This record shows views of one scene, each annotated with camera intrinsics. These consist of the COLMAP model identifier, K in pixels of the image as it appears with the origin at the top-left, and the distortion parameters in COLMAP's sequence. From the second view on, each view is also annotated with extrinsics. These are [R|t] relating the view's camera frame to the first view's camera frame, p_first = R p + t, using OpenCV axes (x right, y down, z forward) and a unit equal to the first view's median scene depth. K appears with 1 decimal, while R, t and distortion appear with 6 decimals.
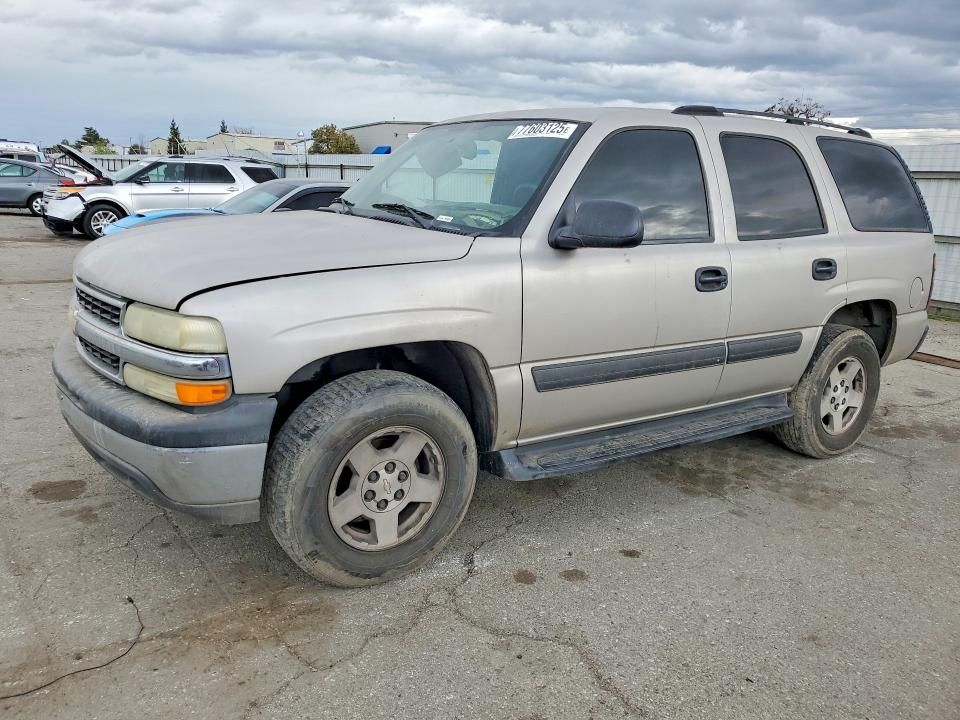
lens RADIAL K [[762.5, 0, 480.0], [0, 762.5, 360.0], [0, 0, 1]] dist [-0.007243, -0.007238]
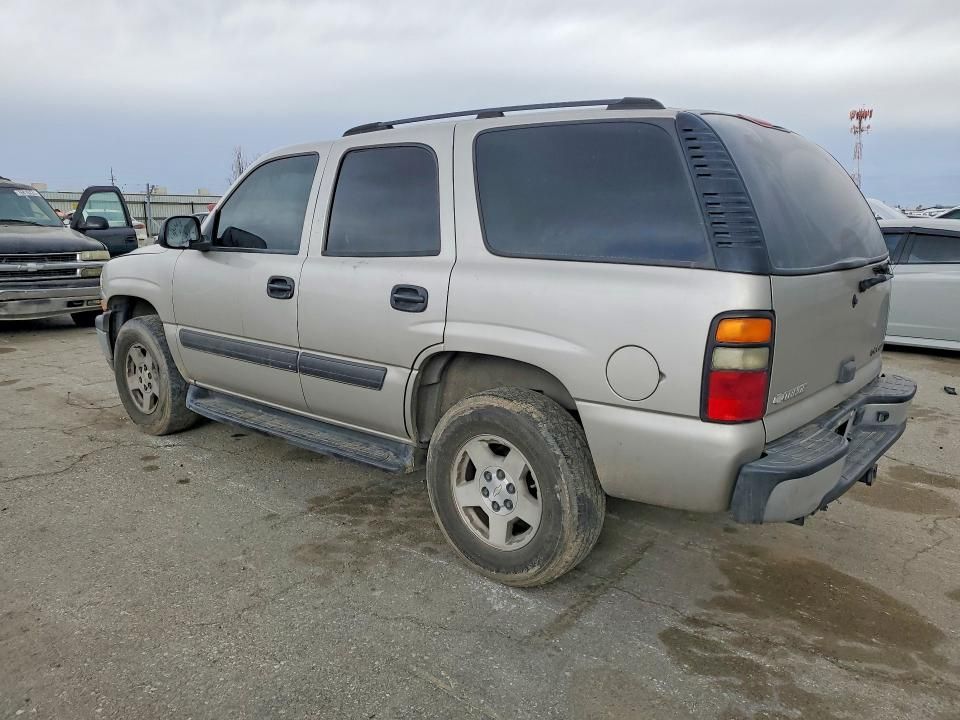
lens RADIAL K [[777.3, 0, 480.0], [0, 777.3, 360.0], [0, 0, 1]] dist [0.042045, -0.005529]
pose [[0.238978, 0.131667, -0.962057, 1.197204], [-0.228361, 0.970597, 0.076110, -0.127345], [0.943791, 0.201507, 0.262019, 0.815107]]
